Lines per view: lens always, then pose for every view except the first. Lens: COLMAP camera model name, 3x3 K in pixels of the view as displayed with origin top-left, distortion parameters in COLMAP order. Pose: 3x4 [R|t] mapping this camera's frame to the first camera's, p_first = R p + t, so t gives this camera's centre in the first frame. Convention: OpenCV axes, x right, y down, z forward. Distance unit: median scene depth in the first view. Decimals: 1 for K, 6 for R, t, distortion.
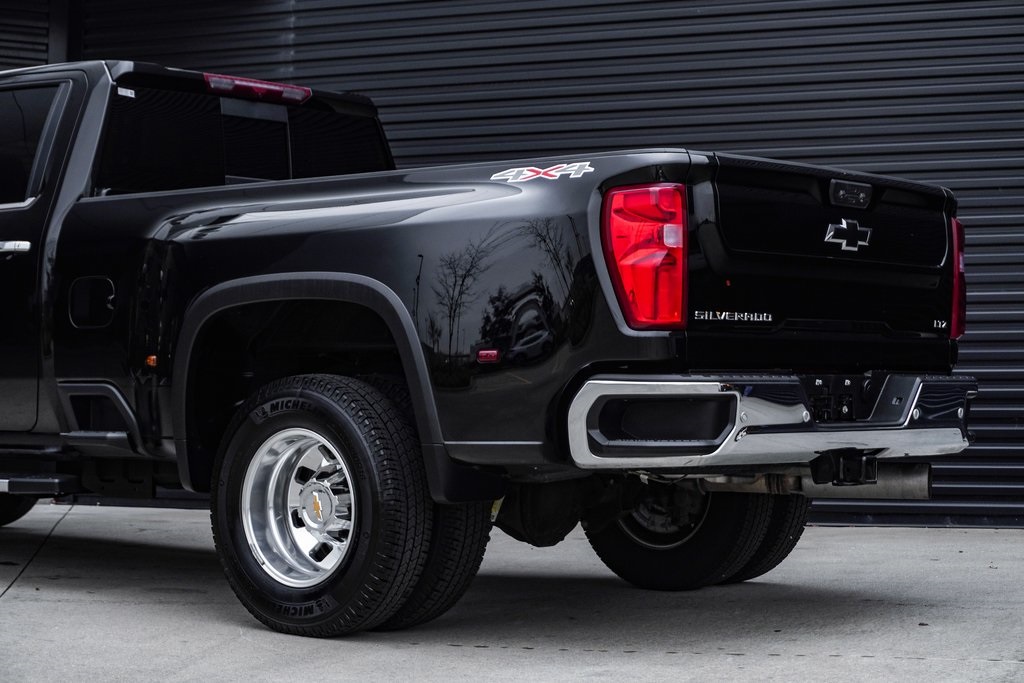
lens RADIAL K [[2217.4, 0, 533.7], [0, 2217.4, 345.3], [0, 0, 1]] dist [-0.099652, -0.338344]
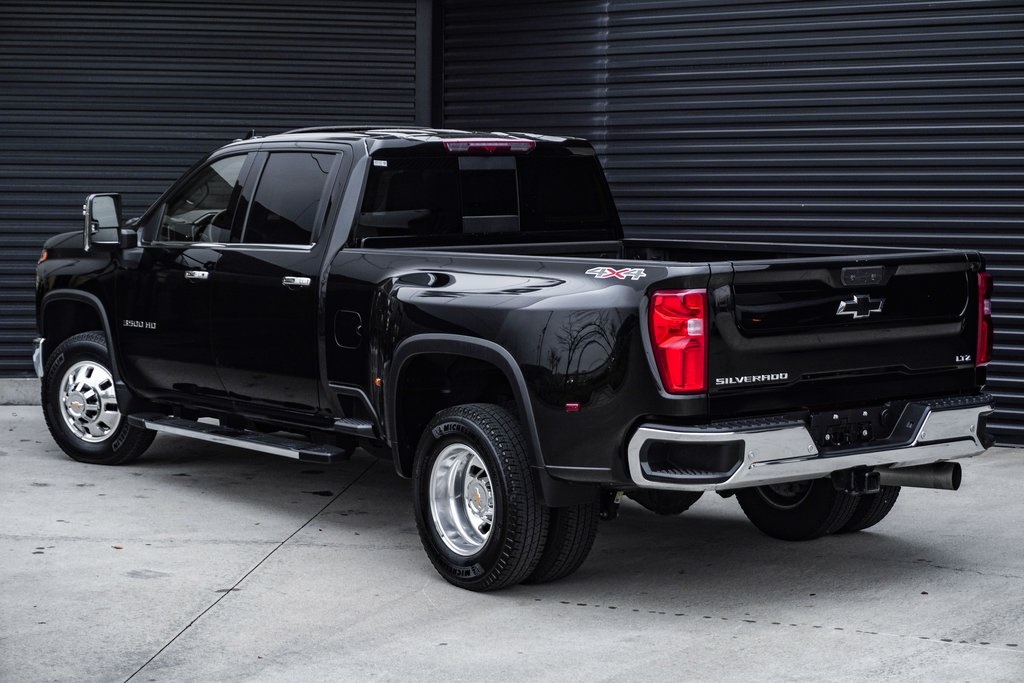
lens RADIAL K [[2205.8, 0, 512.0], [0, 2205.8, 341.5], [0, 0, 1]] dist [-0.135713, -0.272838]
pose [[0.967051, 0.011392, -0.254328, 0.289125], [0.014743, 0.994816, 0.100619, -0.173022], [0.254156, -0.101053, 0.961870, -0.344460]]
